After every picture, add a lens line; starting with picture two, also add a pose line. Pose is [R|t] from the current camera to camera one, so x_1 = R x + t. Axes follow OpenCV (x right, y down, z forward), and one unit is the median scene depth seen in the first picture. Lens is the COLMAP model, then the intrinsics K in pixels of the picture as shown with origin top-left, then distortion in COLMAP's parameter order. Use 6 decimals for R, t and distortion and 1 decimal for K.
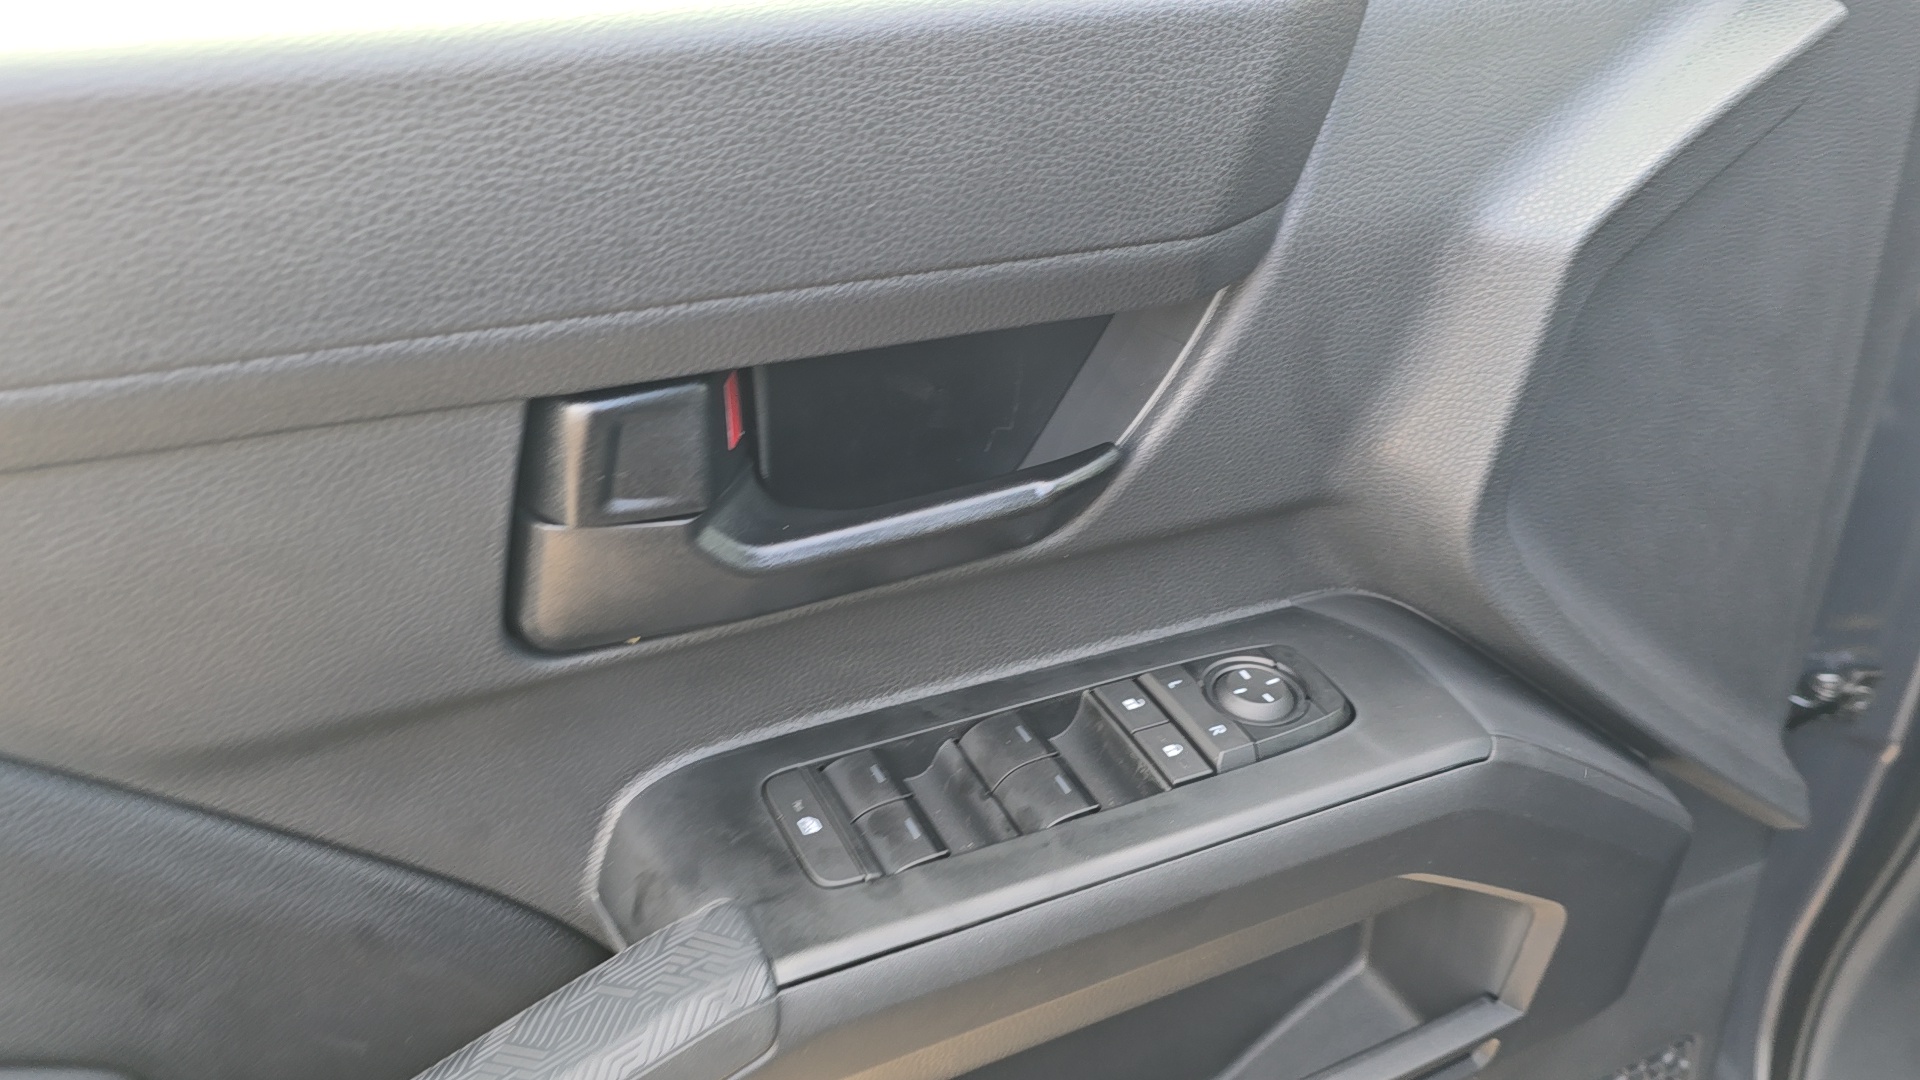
lens RADIAL K [[1623.9, 0, 960.6], [0, 1623.9, 542.1], [0, 0, 1]] dist [-0.000990, 0.010862]
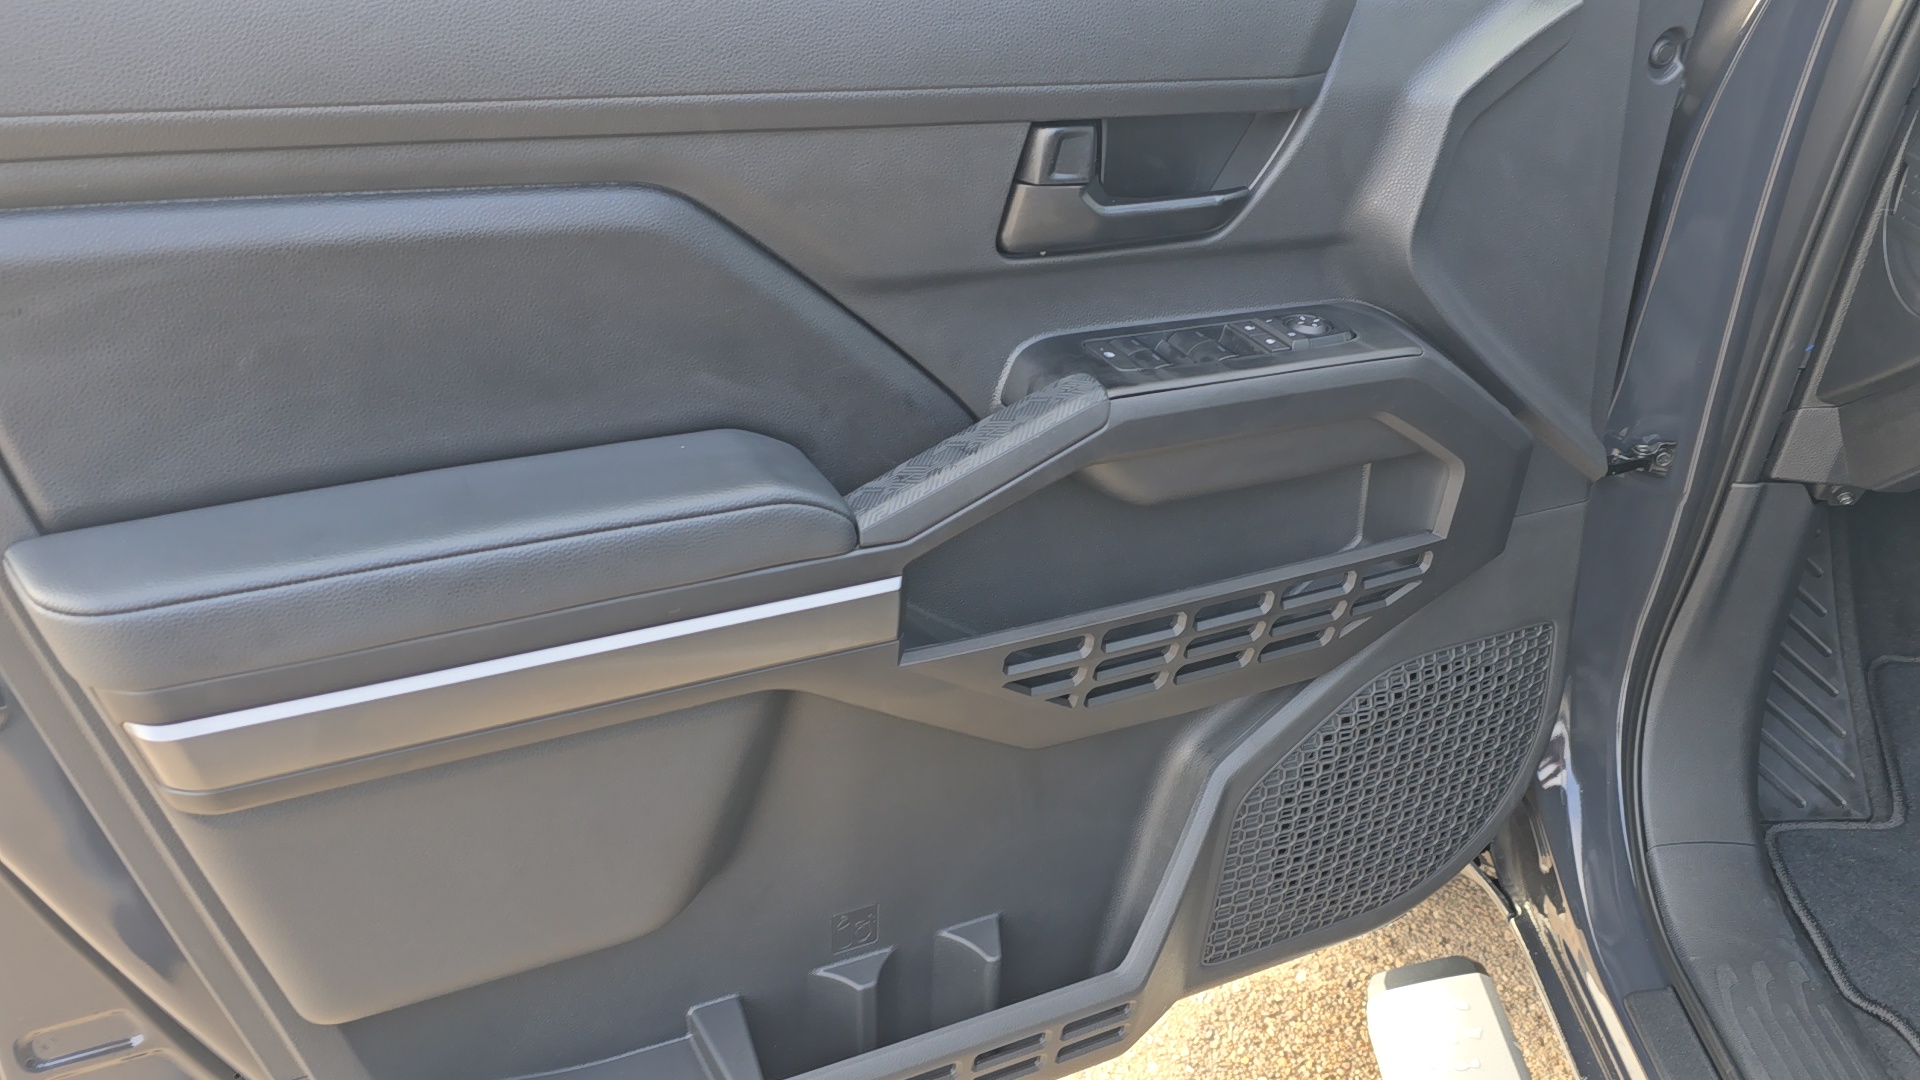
lens RADIAL K [[1623.9, 0, 971.8], [0, 1623.9, 538.8], [0, 0, 1]] dist [-0.000990, 0.010862]
pose [[0.999788, 0.008072, 0.018918, -0.304134], [-0.006635, 0.997174, -0.074838, 0.562453], [-0.019469, 0.074697, 0.997016, -1.105680]]
